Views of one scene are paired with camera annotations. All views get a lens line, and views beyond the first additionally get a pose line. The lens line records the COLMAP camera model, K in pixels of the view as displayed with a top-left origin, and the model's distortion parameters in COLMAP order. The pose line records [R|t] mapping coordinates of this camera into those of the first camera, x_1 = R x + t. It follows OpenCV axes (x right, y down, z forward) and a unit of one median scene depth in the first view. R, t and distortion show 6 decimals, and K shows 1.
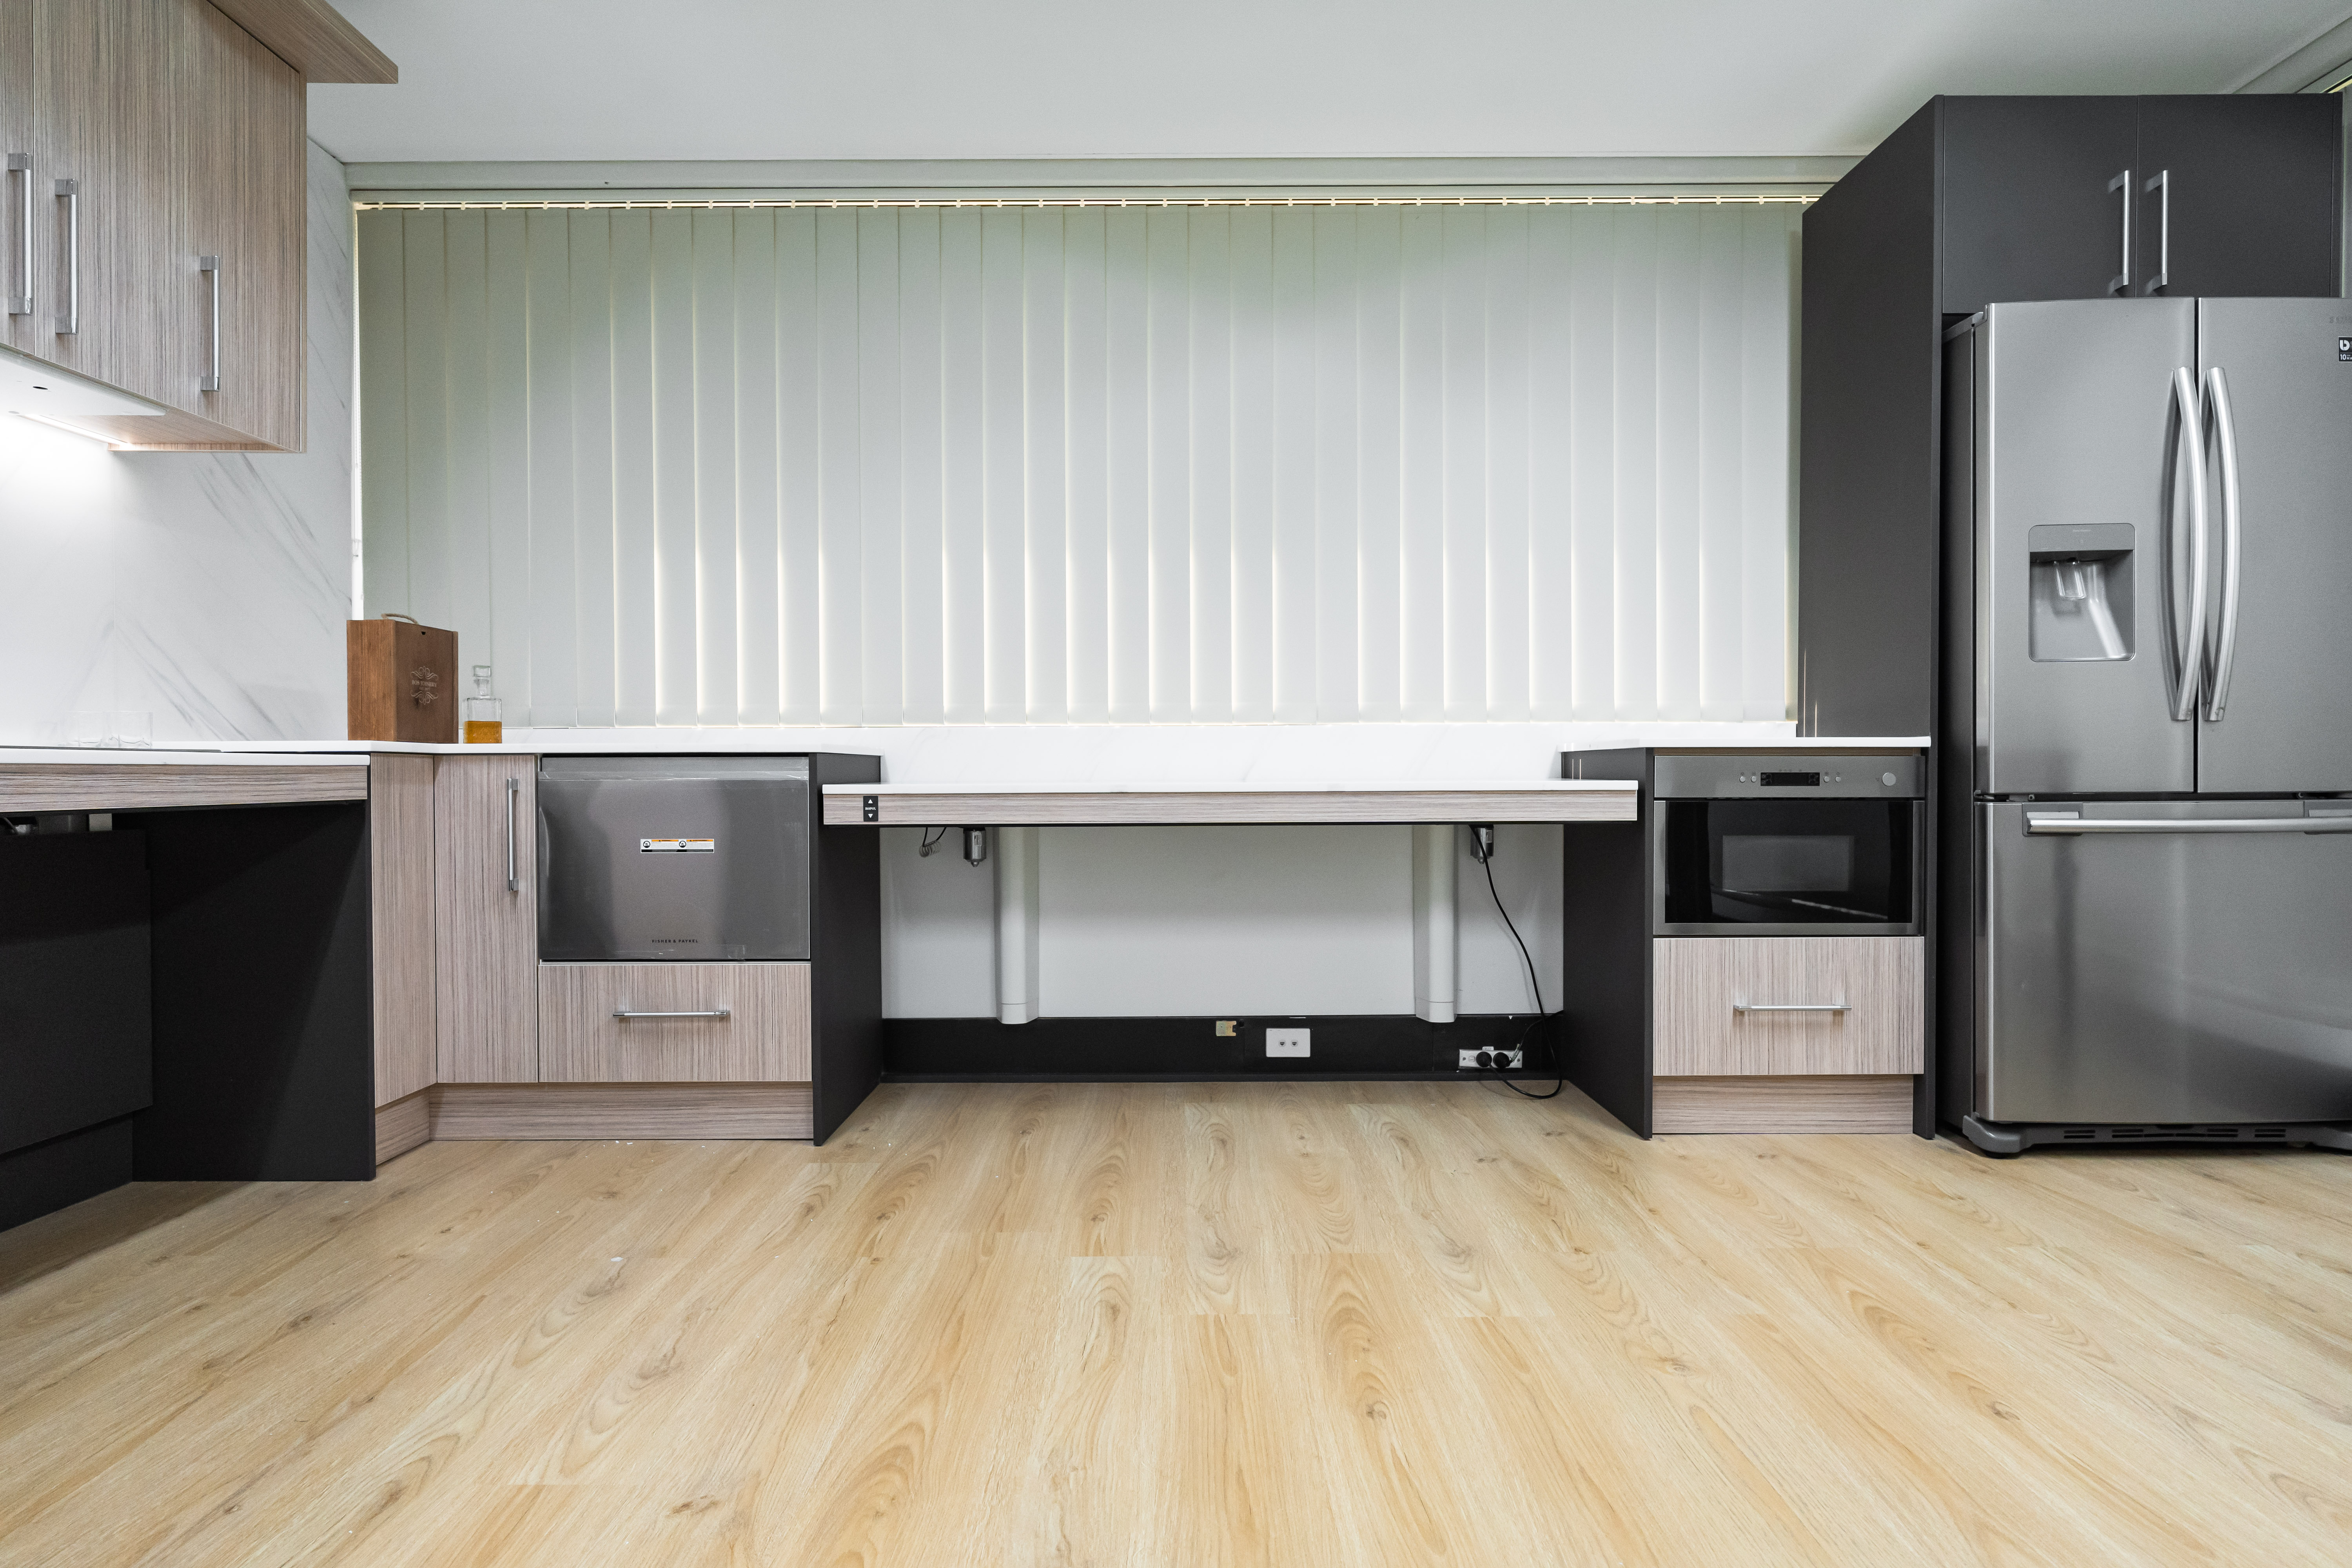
lens RADIAL K [[1282.8, 0, 1164.1], [0, 1282.8, 790.3], [0, 0, 1]] dist [-0.003043, 0.004633]
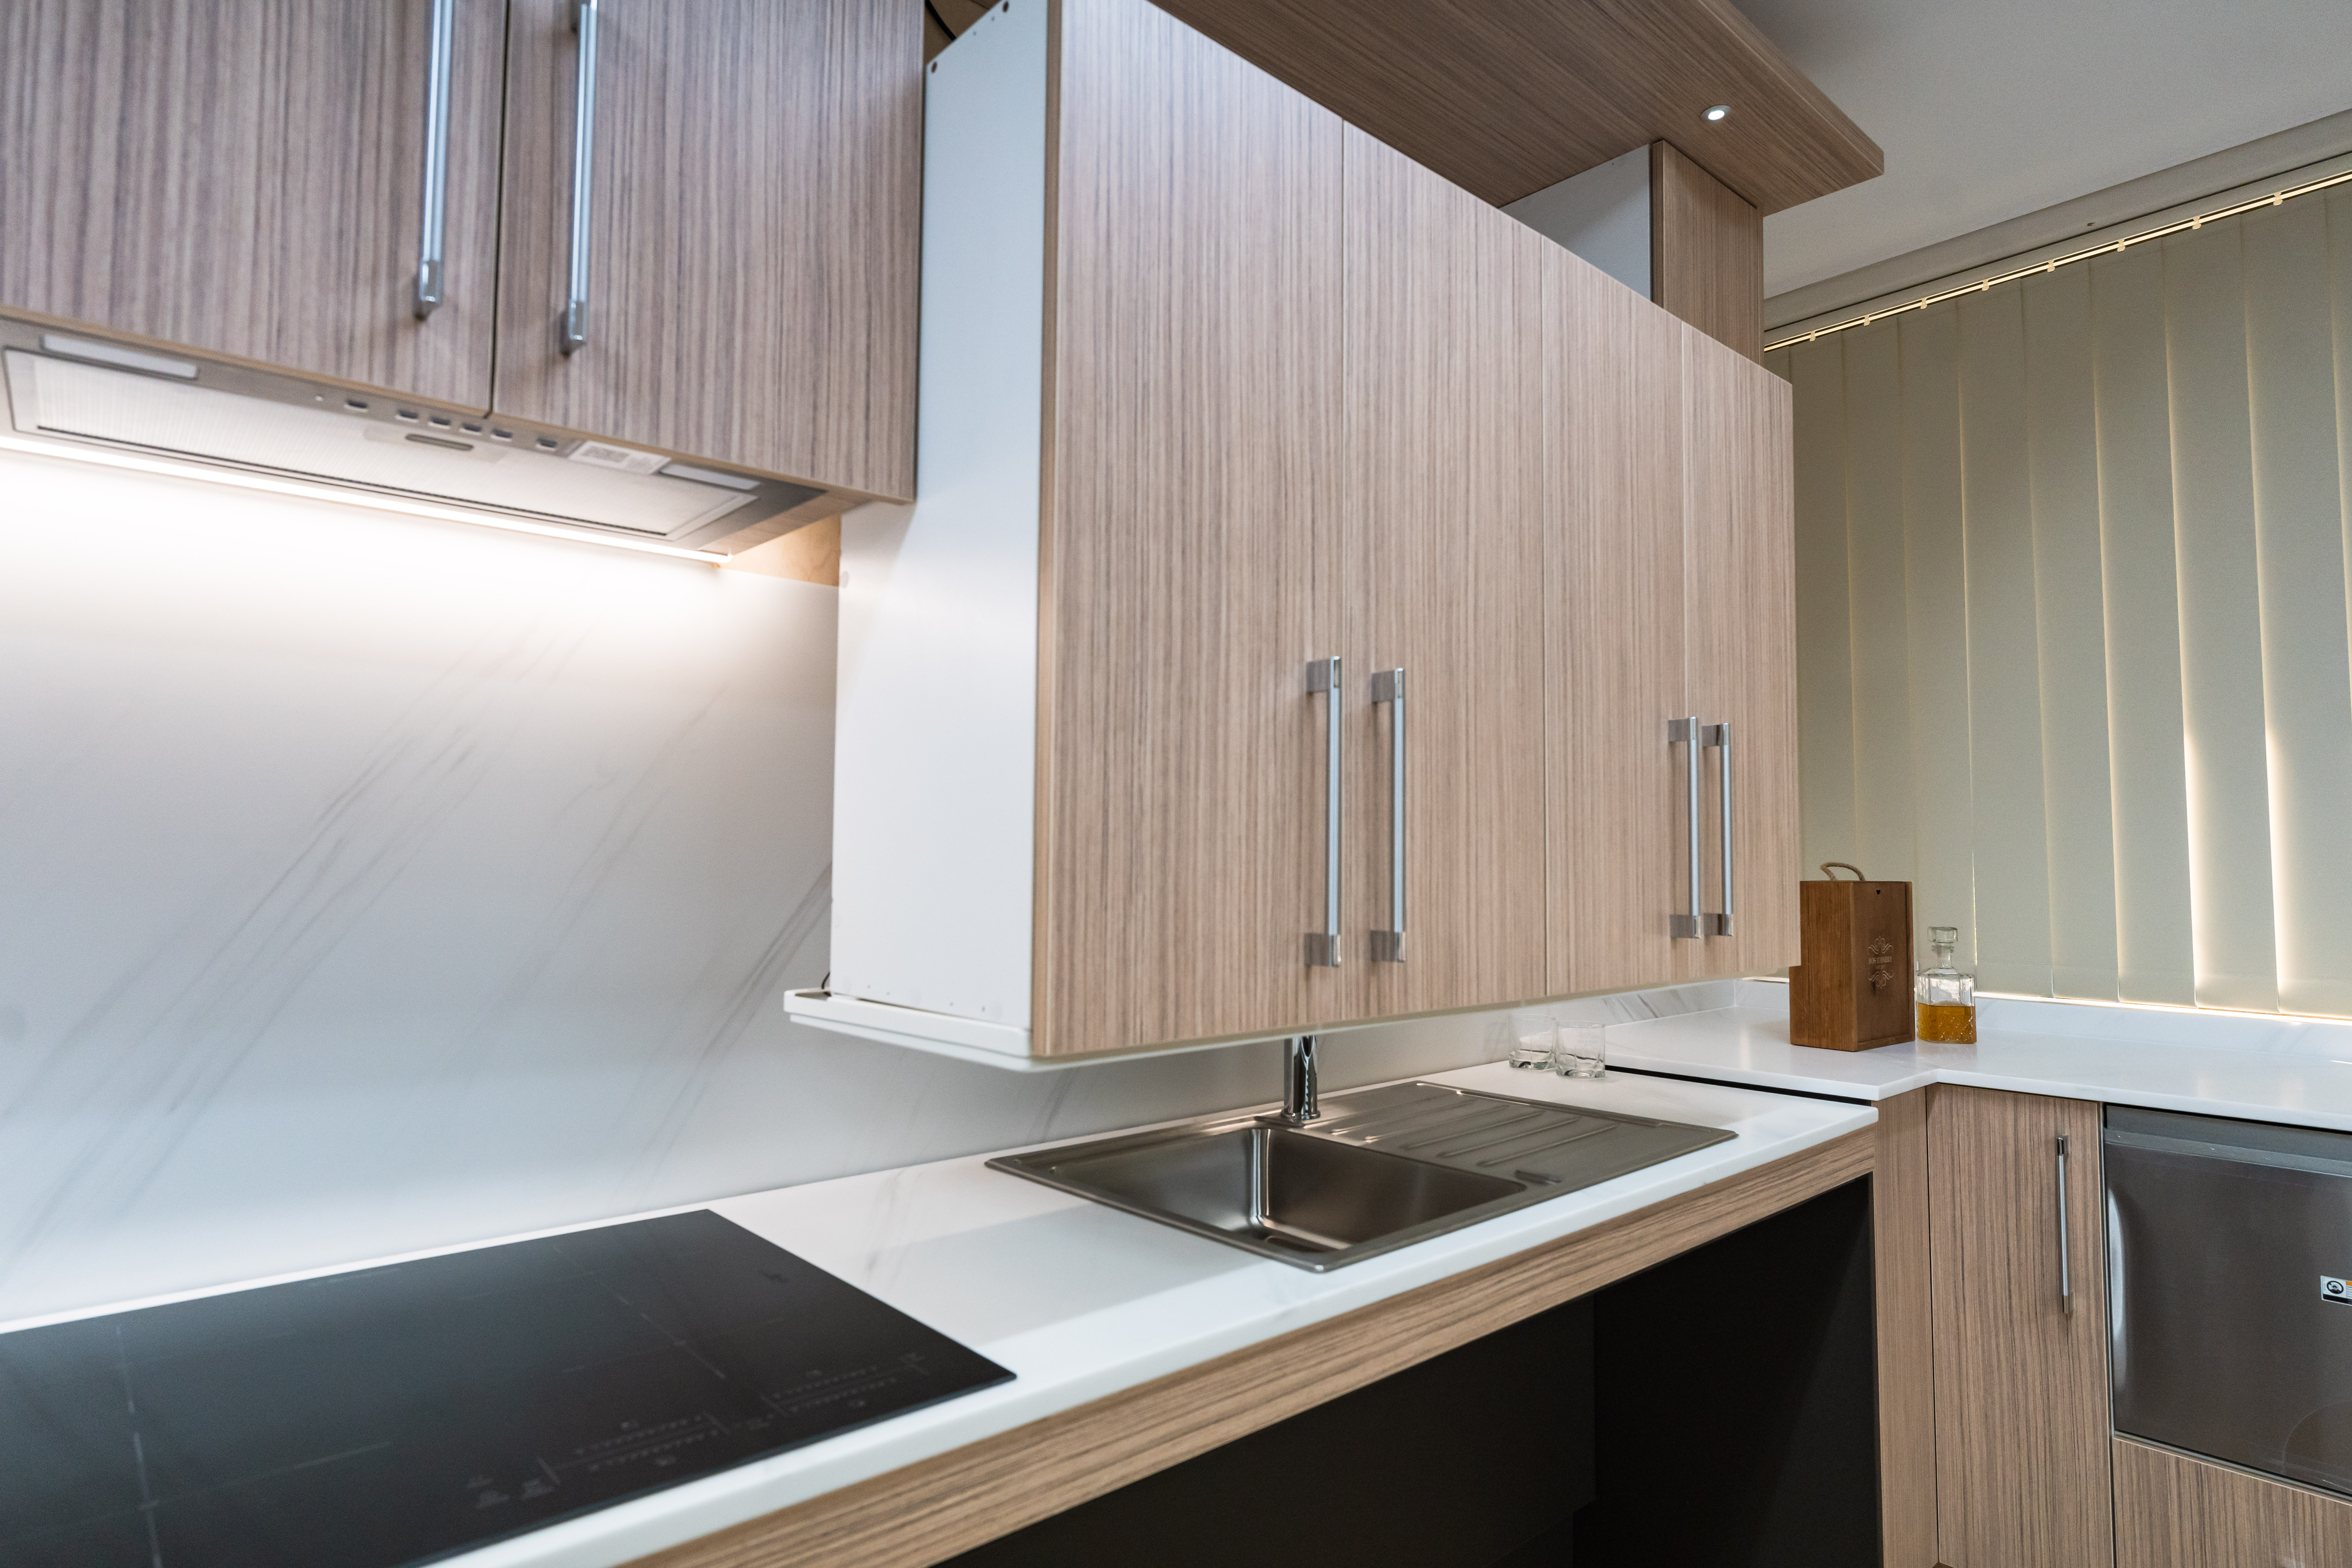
lens RADIAL K [[1282.8, 0, 1179.5], [0, 1282.8, 783.7], [0, 0, 1]] dist [-0.003043, 0.004633]
pose [[0.670525, -0.038063, -0.740910, -0.323791], [-0.018134, 0.997544, -0.067658, -0.138853], [0.741665, 0.058802, 0.668188, 0.219545]]
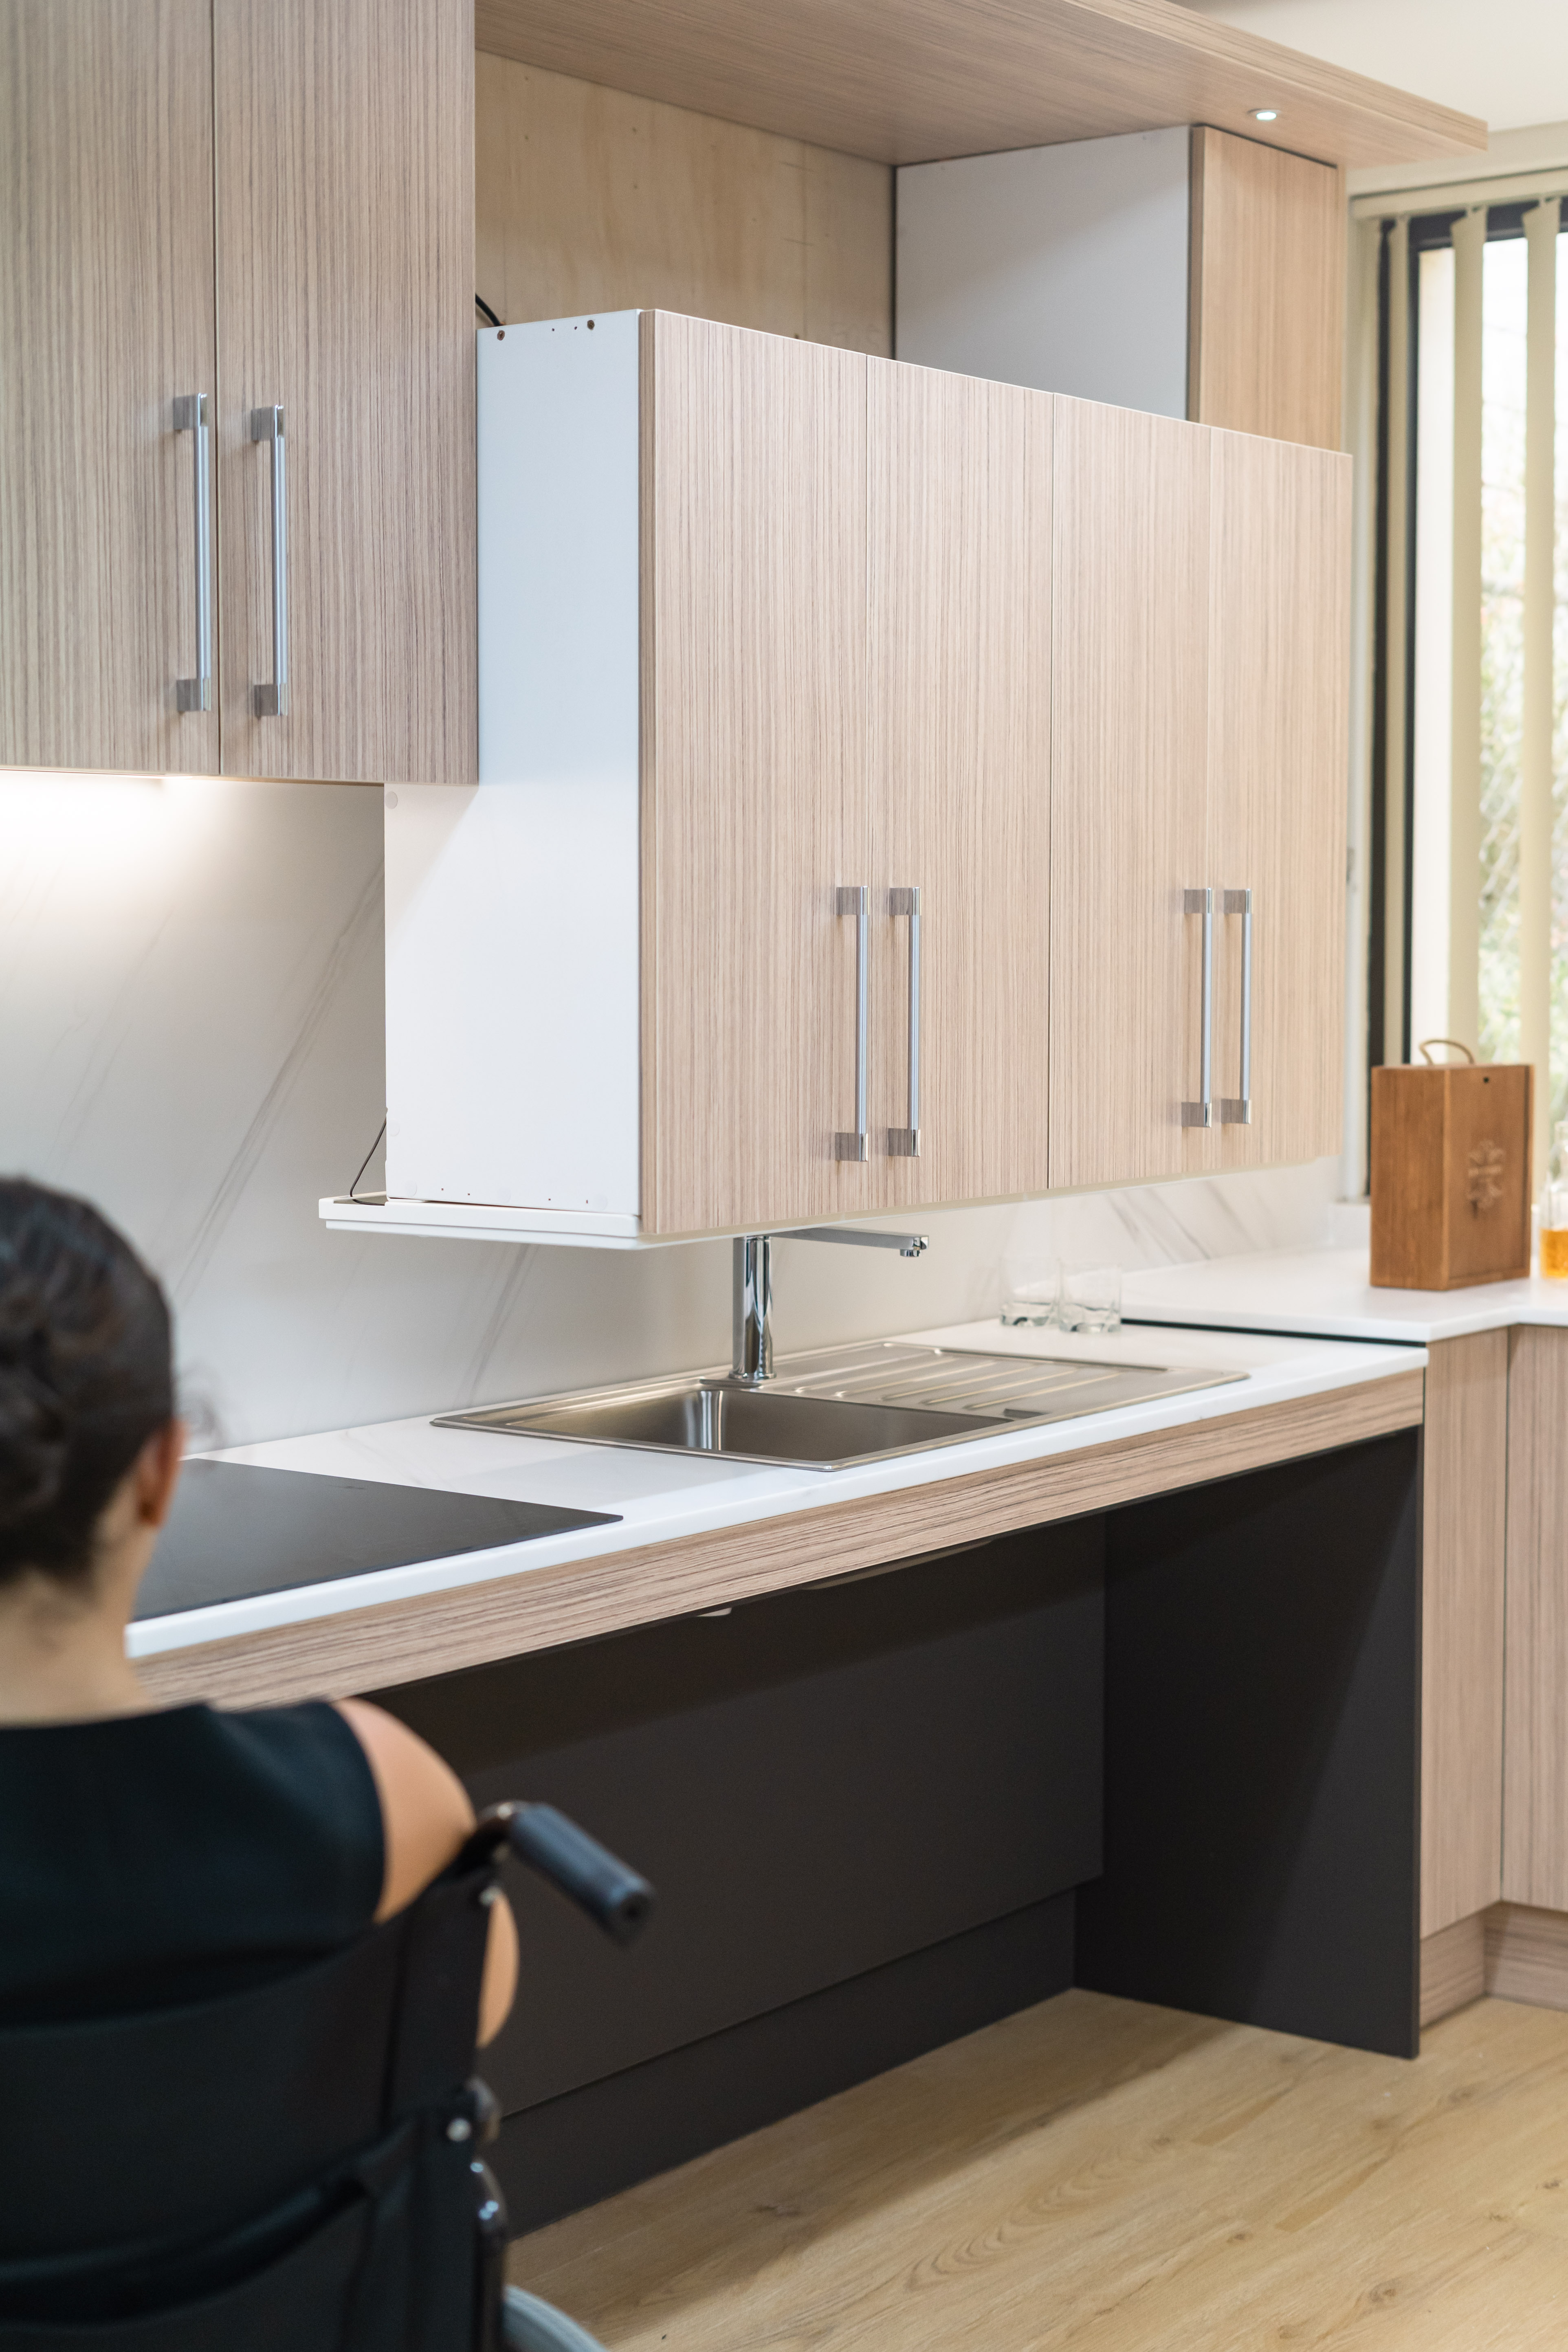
lens RADIAL K [[3494.8, 0, 771.9], [0, 3494.8, 1156.4], [0, 0, 1]] dist [-0.041310, 0.000000]
pose [[0.794519, 0.042922, -0.605721, 0.095704], [-0.008840, 0.998211, 0.059138, -0.191714], [0.607175, -0.041632, 0.793477, -0.410046]]
